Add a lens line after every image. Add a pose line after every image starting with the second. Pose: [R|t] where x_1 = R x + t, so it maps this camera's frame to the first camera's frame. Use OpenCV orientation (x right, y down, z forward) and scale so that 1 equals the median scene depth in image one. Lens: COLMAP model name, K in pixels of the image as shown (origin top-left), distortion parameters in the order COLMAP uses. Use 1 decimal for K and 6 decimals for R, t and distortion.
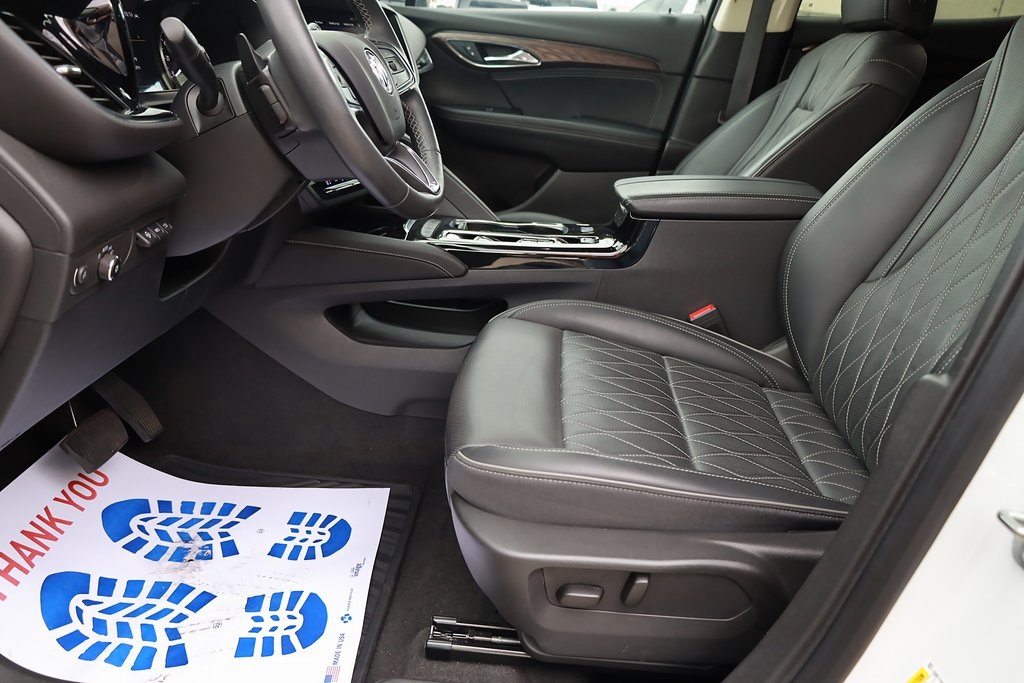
lens RADIAL K [[707.5, 0, 512.0], [0, 707.5, 341.5], [0, 0, 1]] dist [-0.007130, 0.001937]
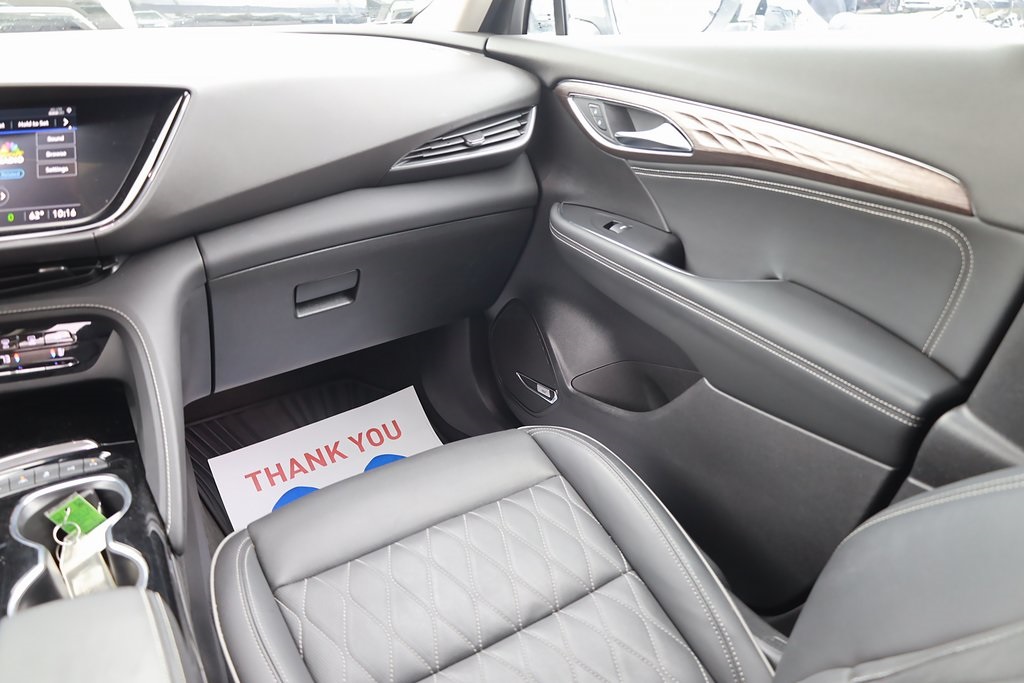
lens RADIAL K [[698.4, 0, 512.0], [0, 698.4, 341.5], [0, 0, 1]] dist [-0.013307, 0.000602]
pose [[0.588600, 0.290282, -0.754510, 0.570222], [-0.267349, 0.950691, 0.157196, -0.520167], [0.762938, 0.109192, 0.637184, 1.045822]]
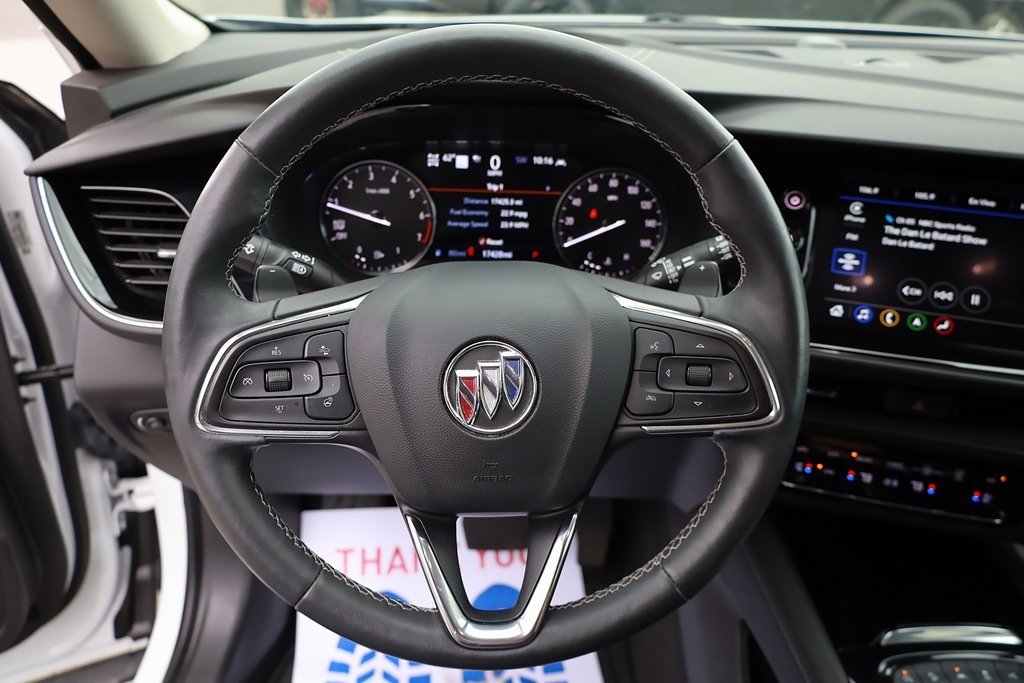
lens RADIAL K [[698.4, 0, 512.0], [0, 698.4, 341.5], [0, 0, 1]] dist [-0.013307, 0.000602]
pose [[0.098135, 0.439681, -0.892777, 0.170376], [-0.407838, 0.836081, 0.366929, -0.428101], [0.907765, 0.328100, 0.261367, 0.631595]]
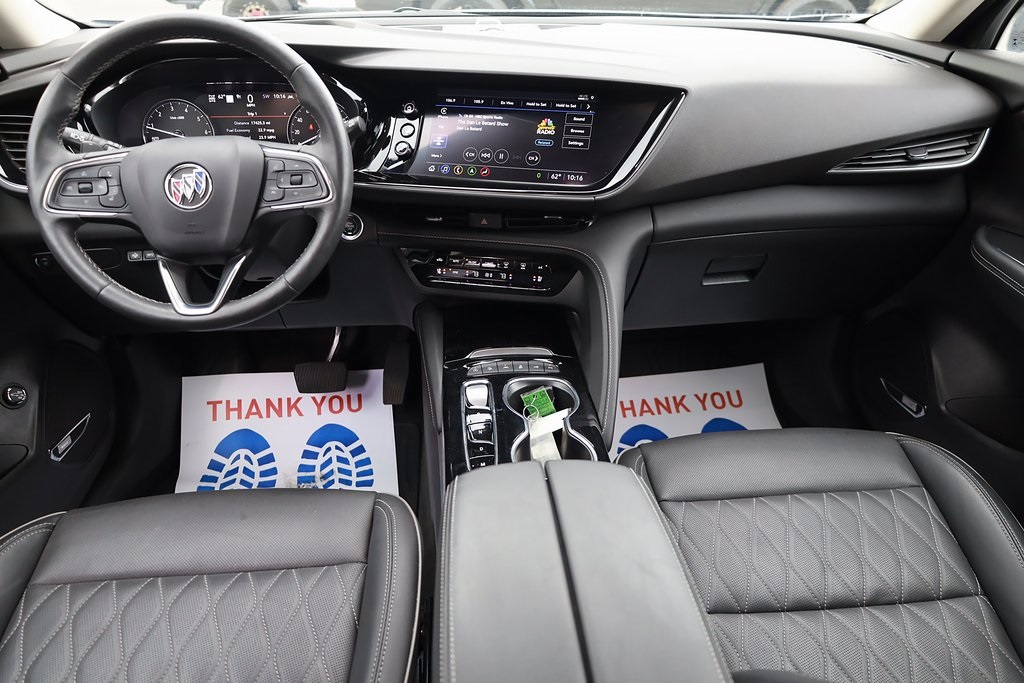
lens RADIAL K [[698.4, 0, 512.0], [0, 698.4, 341.5], [0, 0, 1]] dist [-0.013307, 0.000602]
pose [[0.155956, 0.430486, -0.889022, 0.635328], [-0.378338, 0.857430, 0.348818, -0.517486], [0.912435, 0.281951, 0.296590, 0.860095]]
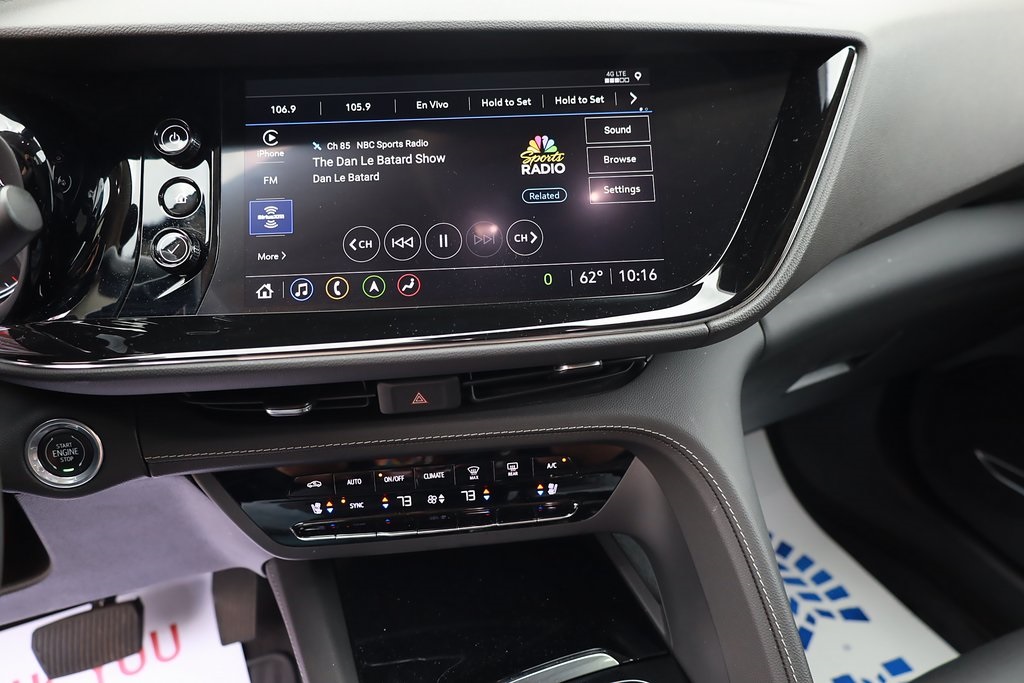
lens RADIAL K [[707.5, 0, 512.0], [0, 707.5, 341.5], [0, 0, 1]] dist [-0.007130, 0.001937]
pose [[0.428925, 0.401881, -0.809021, 0.076490], [-0.312285, 0.906338, 0.284656, -0.471929], [0.847645, 0.130548, 0.514253, 0.896230]]
